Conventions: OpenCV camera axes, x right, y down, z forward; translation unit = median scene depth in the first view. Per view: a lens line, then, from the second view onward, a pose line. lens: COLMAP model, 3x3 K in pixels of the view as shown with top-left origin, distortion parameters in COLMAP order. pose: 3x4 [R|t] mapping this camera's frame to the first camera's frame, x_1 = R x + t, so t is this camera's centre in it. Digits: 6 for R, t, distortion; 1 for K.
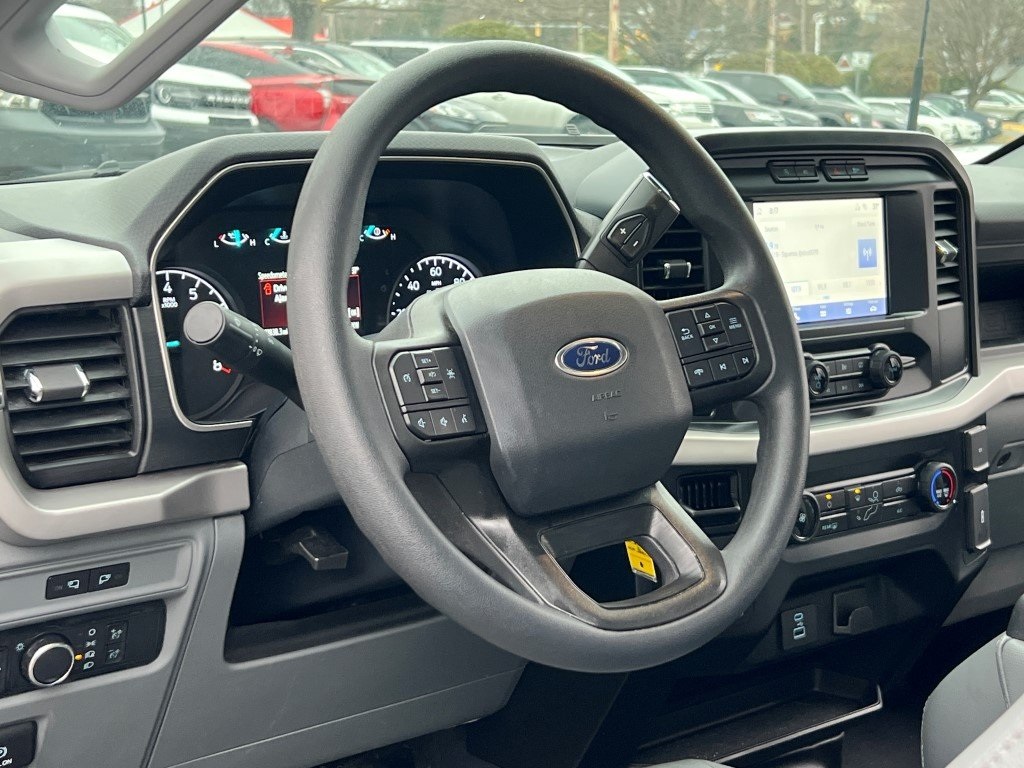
lens RADIAL K [[1589.1, 0, 508.9], [0, 1589.1, 389.4], [0, 0, 1]] dist [0.115796, 0.000000]
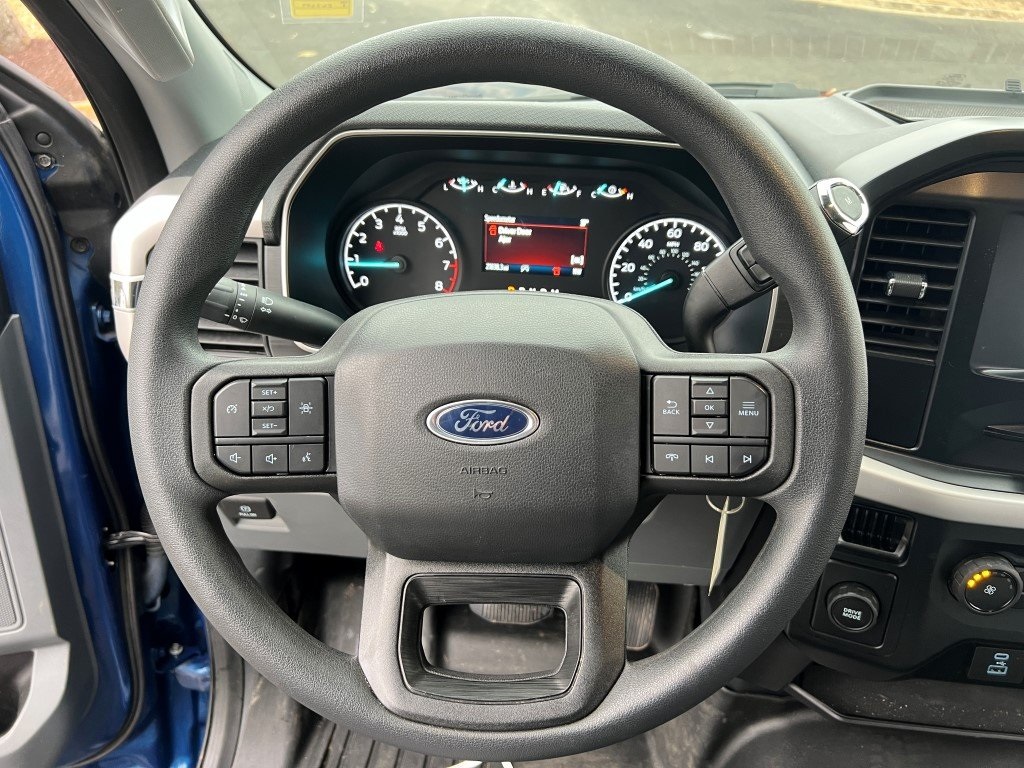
lens RADIAL K [[765.5, 0, 518.7], [0, 765.5, 389.1], [0, 0, 1]] dist [0.037101, -0.046579]
pose [[0.694087, 0.333988, -0.637726, 0.228699], [-0.138279, 0.931223, 0.337198, -0.126785], [0.706486, -0.145860, 0.692534, 0.514813]]
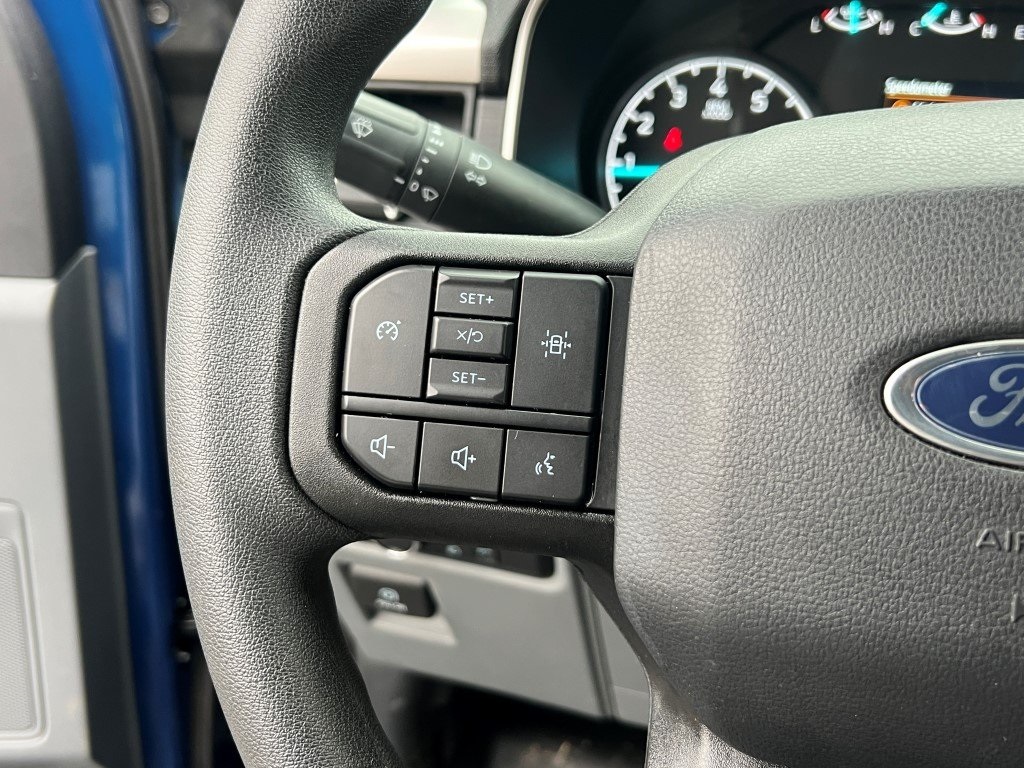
lens RADIAL K [[1021.6, 0, 533.0], [0, 1021.6, 390.4], [0, 0, 1]] dist [0.014645, 0.000000]
pose [[0.503172, 0.327473, -0.799737, 0.110297], [-0.158649, 0.944698, 0.287013, -0.044416], [0.849499, -0.017540, 0.527299, 0.574766]]
